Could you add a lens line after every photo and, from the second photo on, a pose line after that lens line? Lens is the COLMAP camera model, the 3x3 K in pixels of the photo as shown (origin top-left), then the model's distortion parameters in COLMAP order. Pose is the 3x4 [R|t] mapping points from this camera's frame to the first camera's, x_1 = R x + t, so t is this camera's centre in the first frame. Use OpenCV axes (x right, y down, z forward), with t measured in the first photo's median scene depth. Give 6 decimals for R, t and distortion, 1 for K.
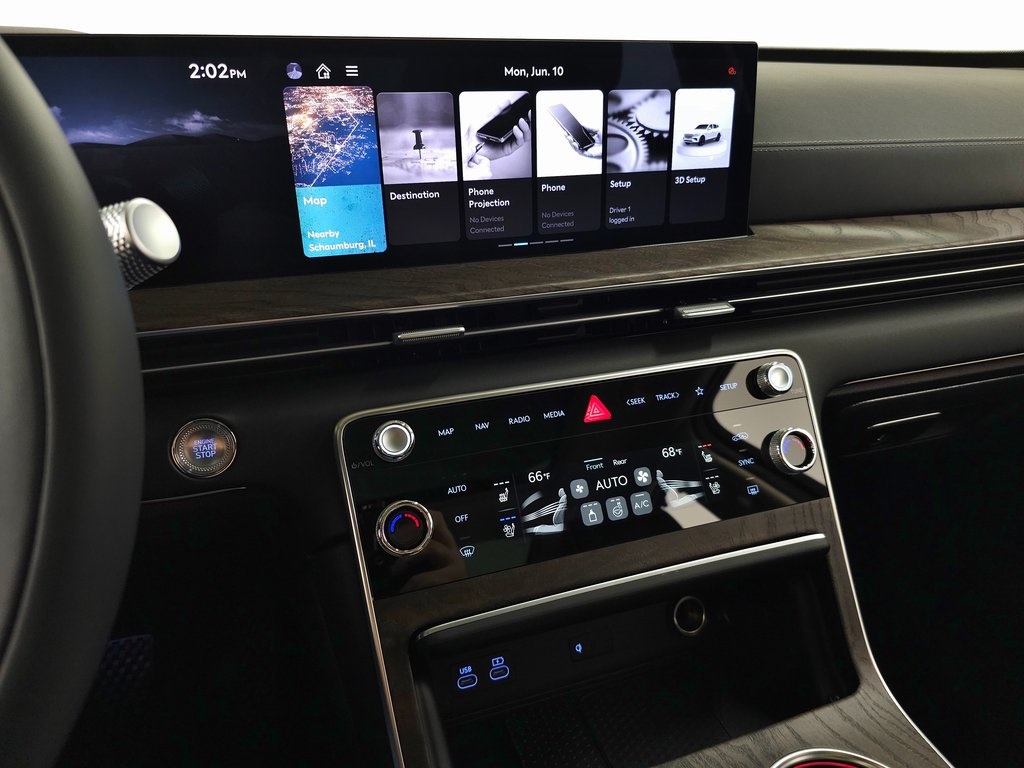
lens RADIAL K [[694.3, 0, 515.9], [0, 694.3, 382.9], [0, 0, 1]] dist [0.056308, -0.098372]
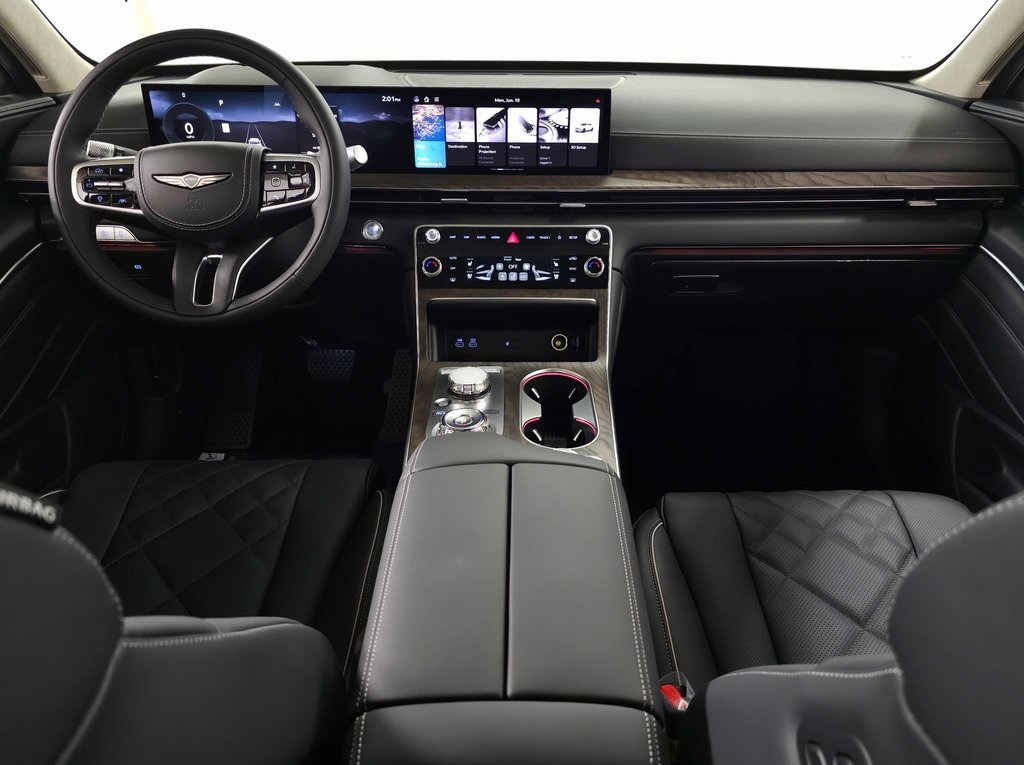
lens RADIAL K [[688.1, 0, 512.7], [0, 688.1, 374.4], [0, 0, 1]] dist [0.070223, -0.075343]
pose [[0.944914, 0.165455, -0.282422, 0.934361], [-0.140582, 0.984344, 0.106320, 0.268106], [0.295592, -0.060759, 0.953380, -1.480948]]
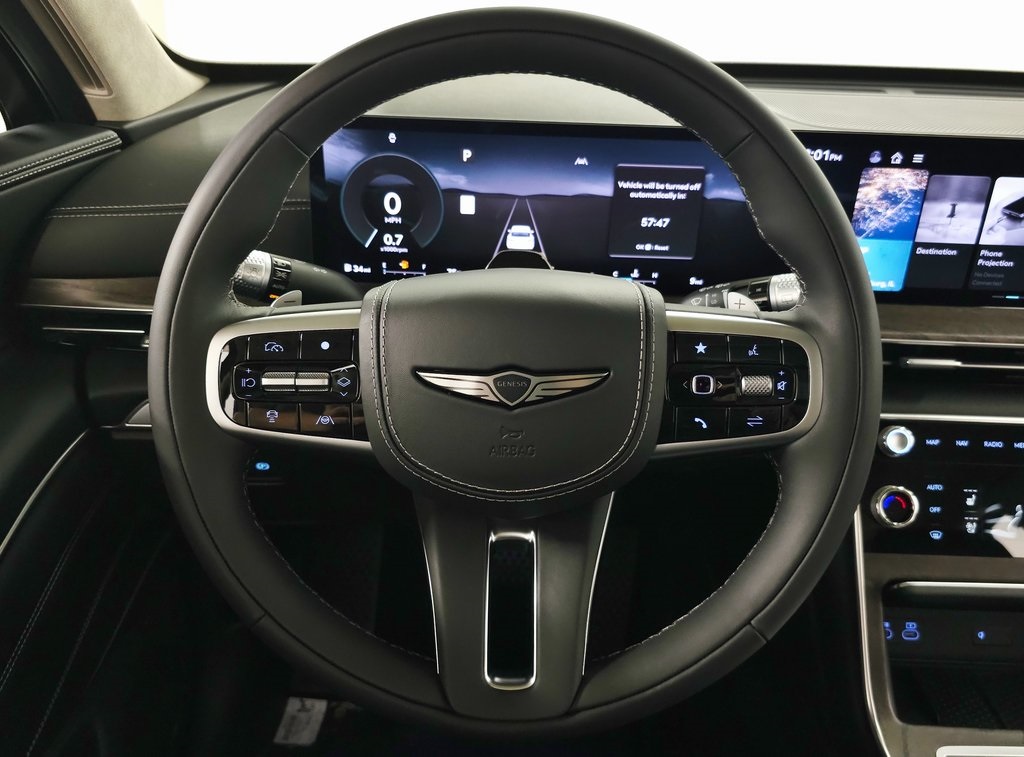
lens RADIAL K [[791.4, 0, 508.4], [0, 791.4, 366.6], [0, 0, 1]] dist [0.033059, -0.048475]
pose [[0.935922, 0.188350, -0.297616, -0.407493], [-0.172000, 0.981806, 0.080455, -0.048132], [0.307355, -0.024110, 0.951290, -0.620235]]
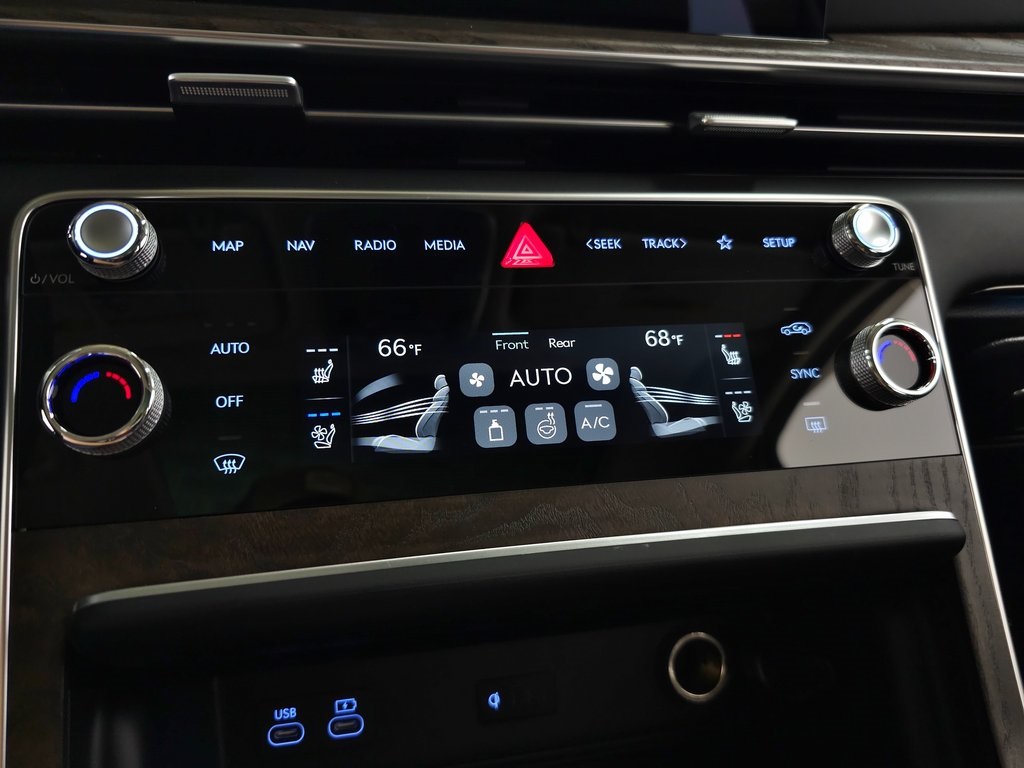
lens RADIAL K [[718.7, 0, 517.0], [0, 718.7, 383.3], [0, 0, 1]] dist [0.031822, -0.098843]
pose [[0.992502, 0.066227, -0.102728, 0.177900], [-0.074970, 0.993665, -0.083725, 0.197499], [0.096533, 0.090799, 0.991180, 0.457416]]
